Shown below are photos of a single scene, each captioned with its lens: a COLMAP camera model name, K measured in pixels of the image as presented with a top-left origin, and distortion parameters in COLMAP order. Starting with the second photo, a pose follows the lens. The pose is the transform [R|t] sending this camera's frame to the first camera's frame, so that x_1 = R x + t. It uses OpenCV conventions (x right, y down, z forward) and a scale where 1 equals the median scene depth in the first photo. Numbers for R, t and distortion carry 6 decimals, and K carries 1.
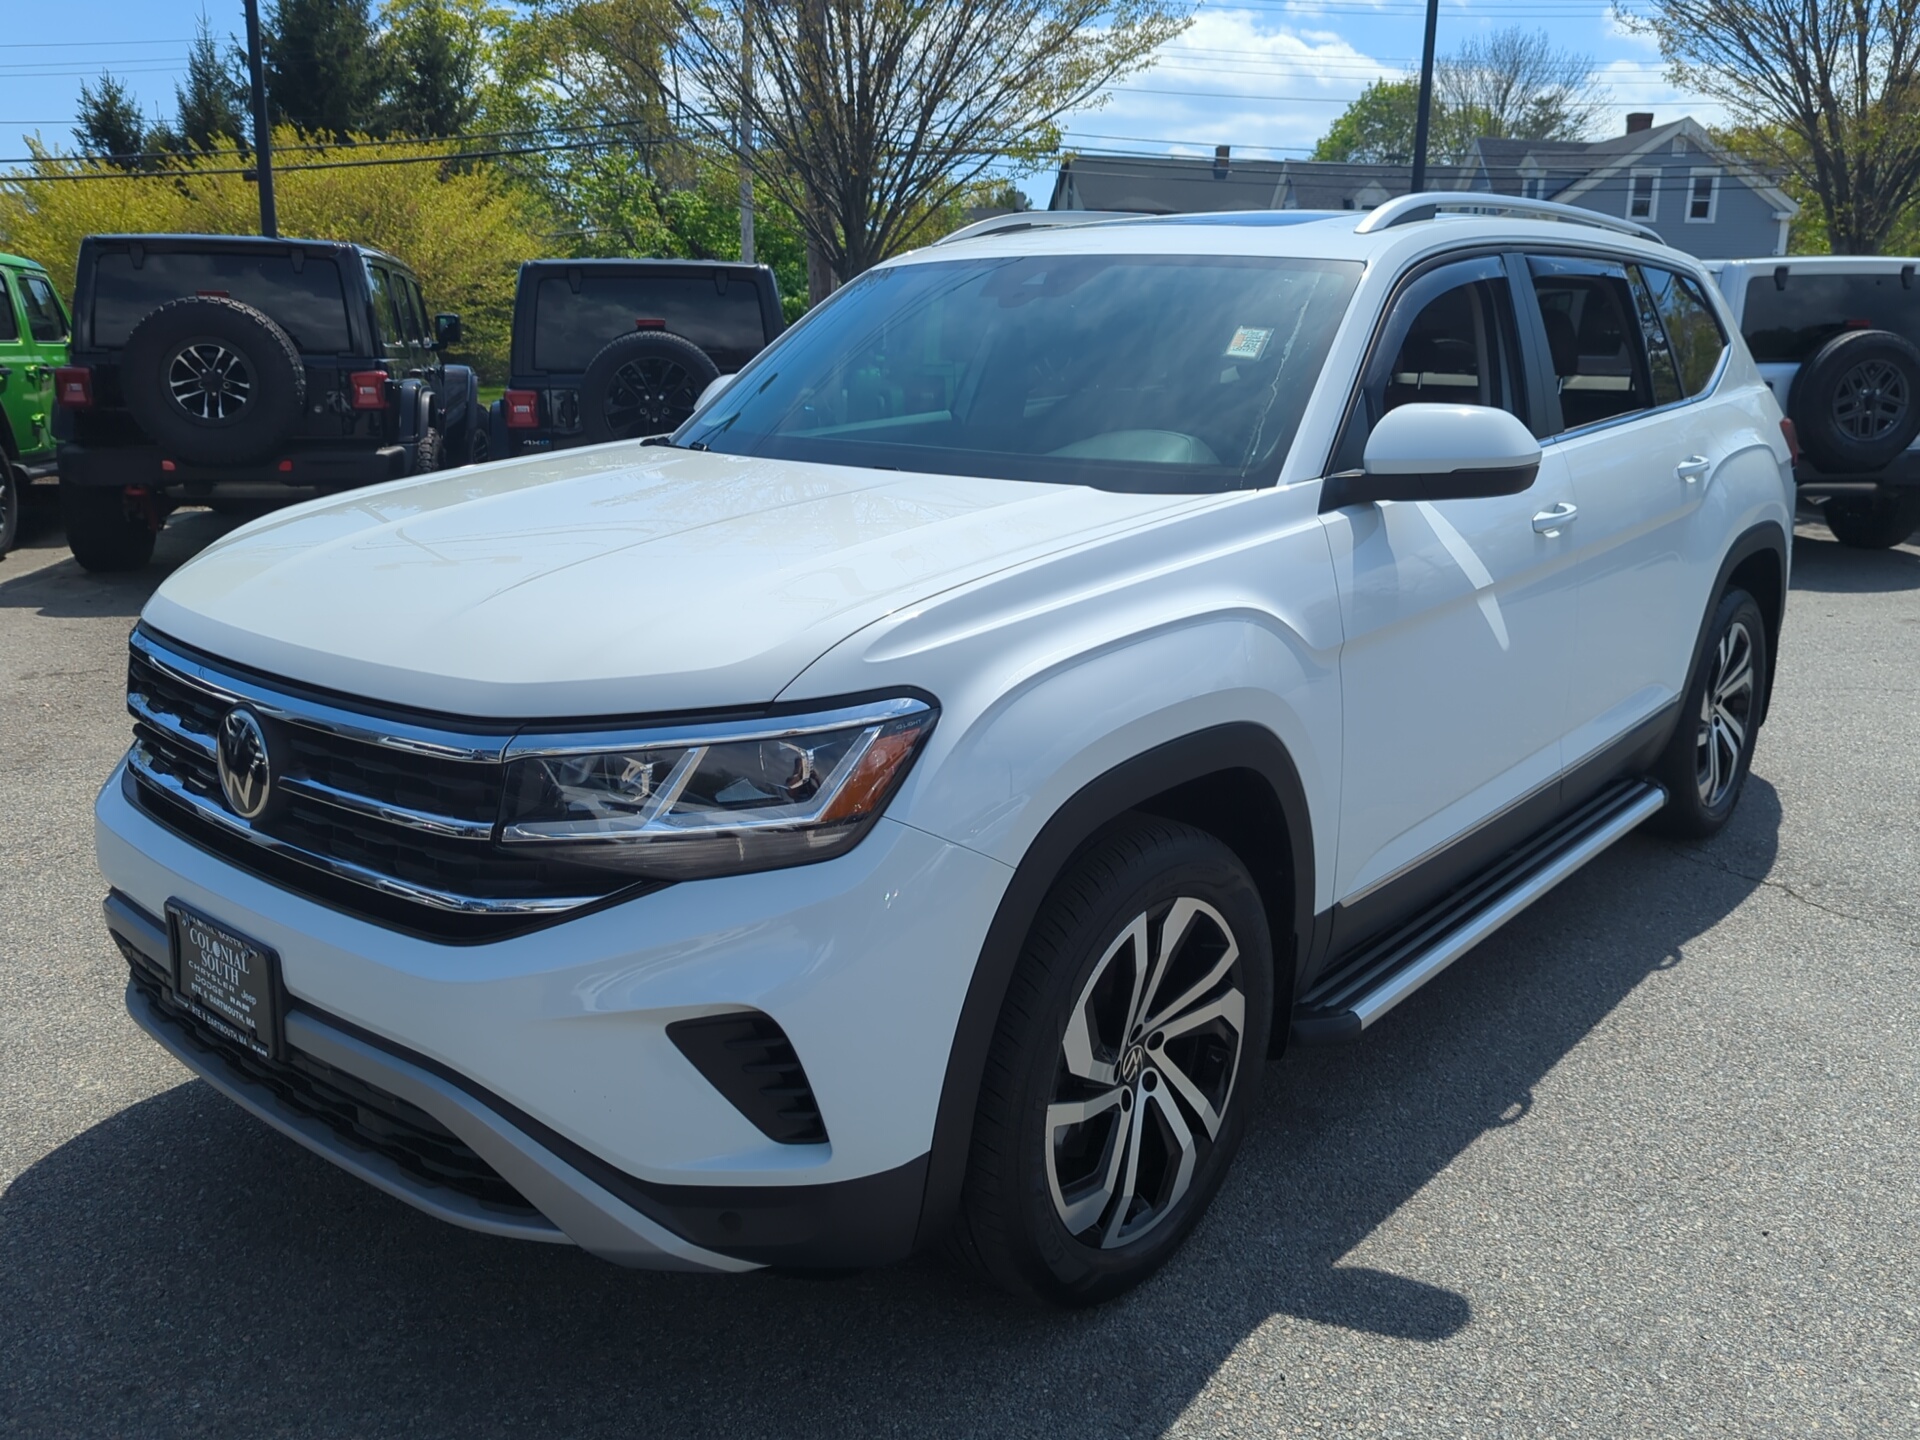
lens RADIAL K [[1561.7, 0, 969.5], [0, 1561.7, 689.1], [0, 0, 1]] dist [0.063462, -0.066119]
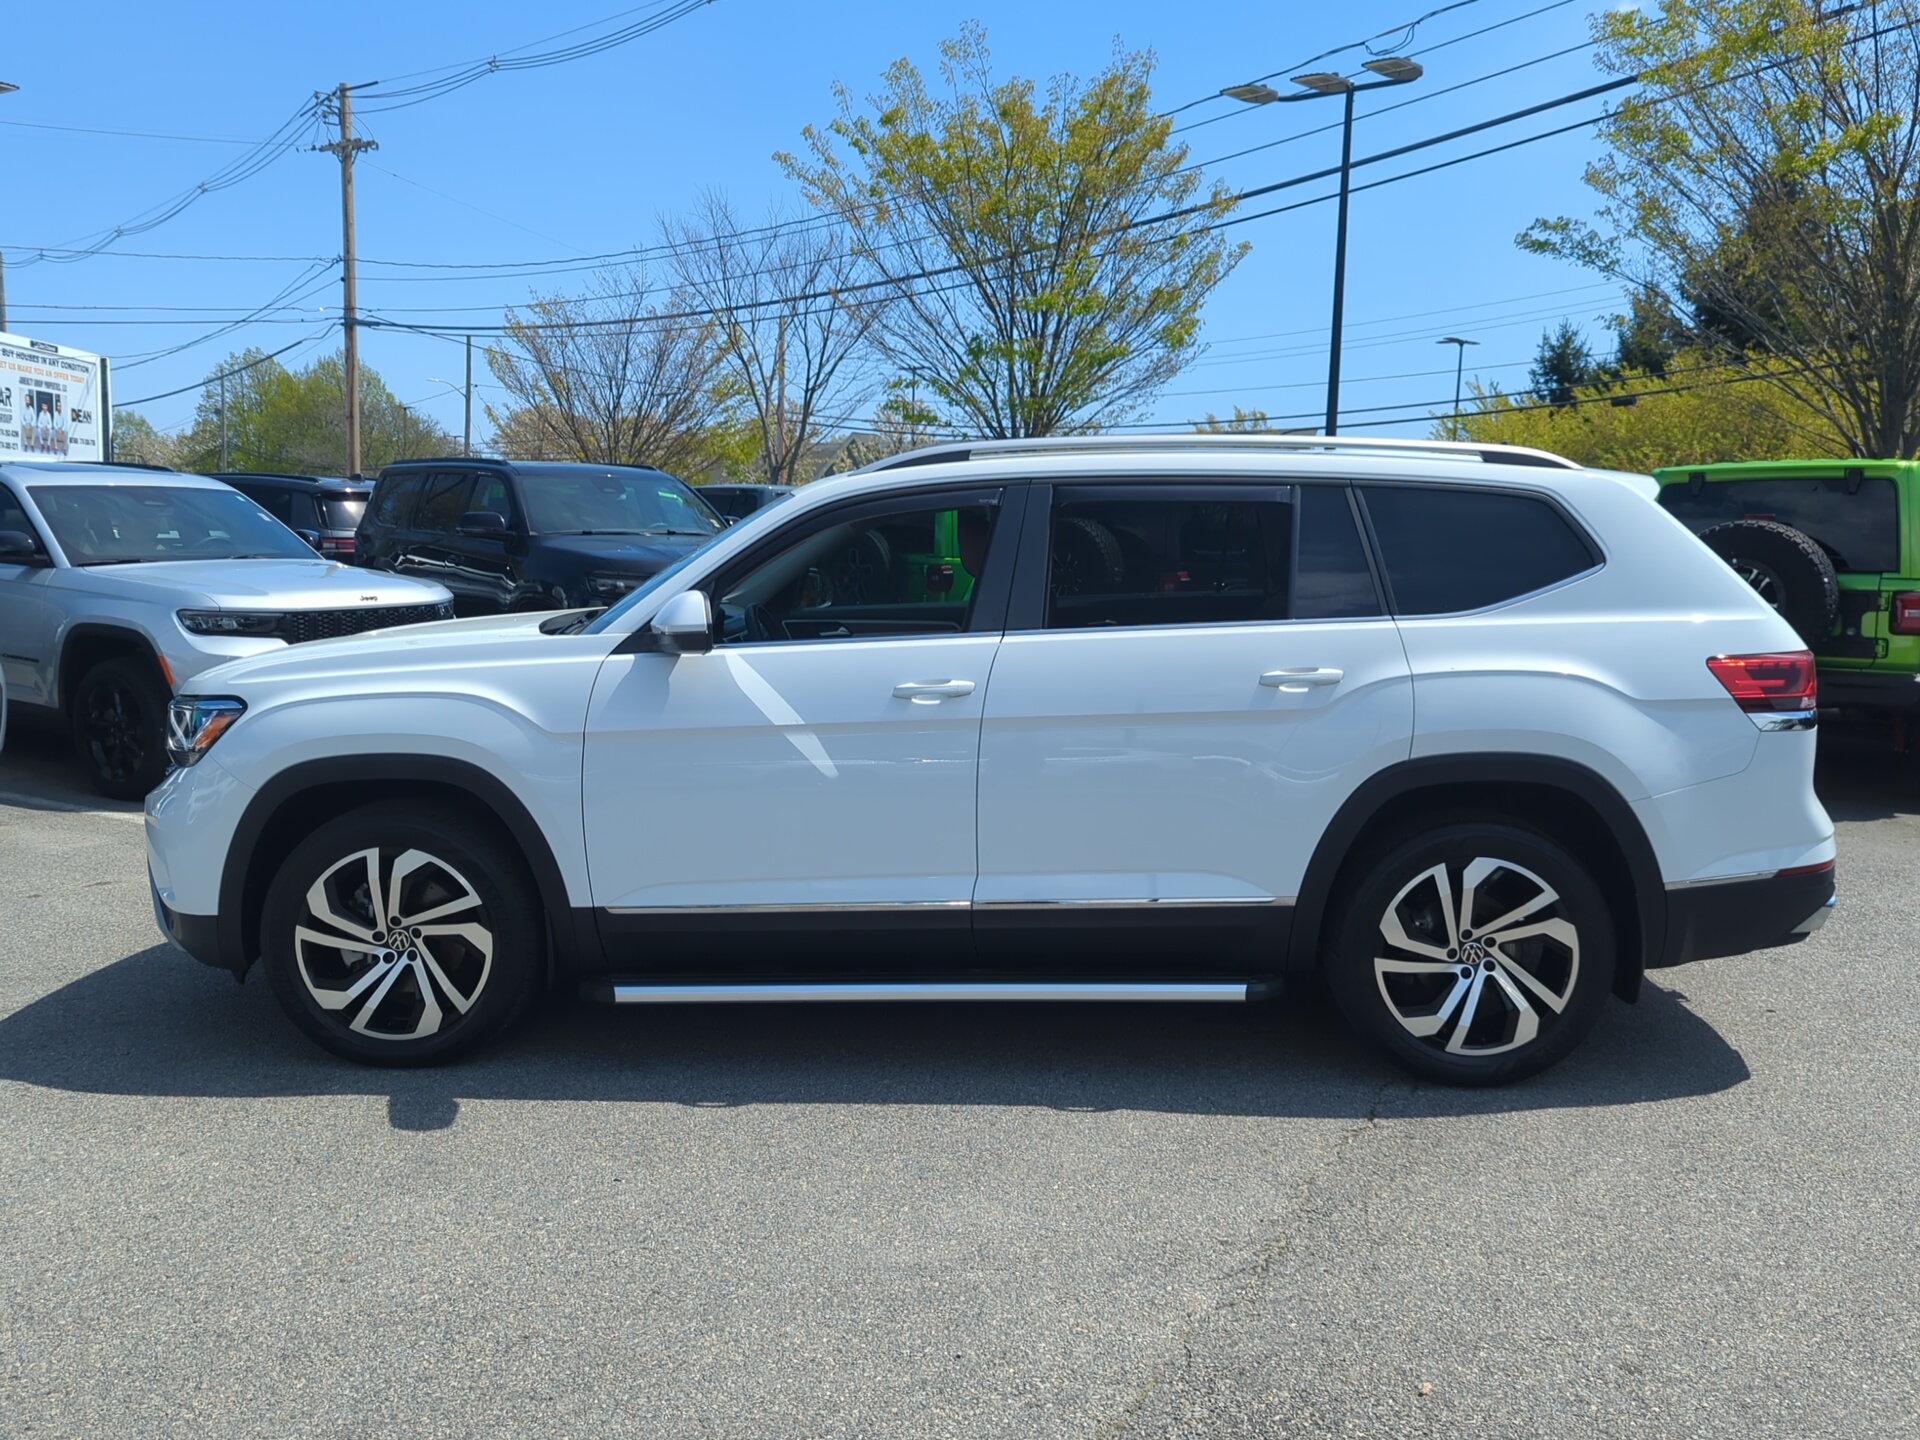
lens RADIAL K [[1561.7, 0, 969.5], [0, 1561.7, 689.1], [0, 0, 1]] dist [0.063462, -0.066119]
pose [[0.618260, 0.079552, -0.781937, 1.284068], [-0.180029, 0.982749, -0.042362, -0.057018], [0.765078, 0.166962, 0.621916, 0.225190]]
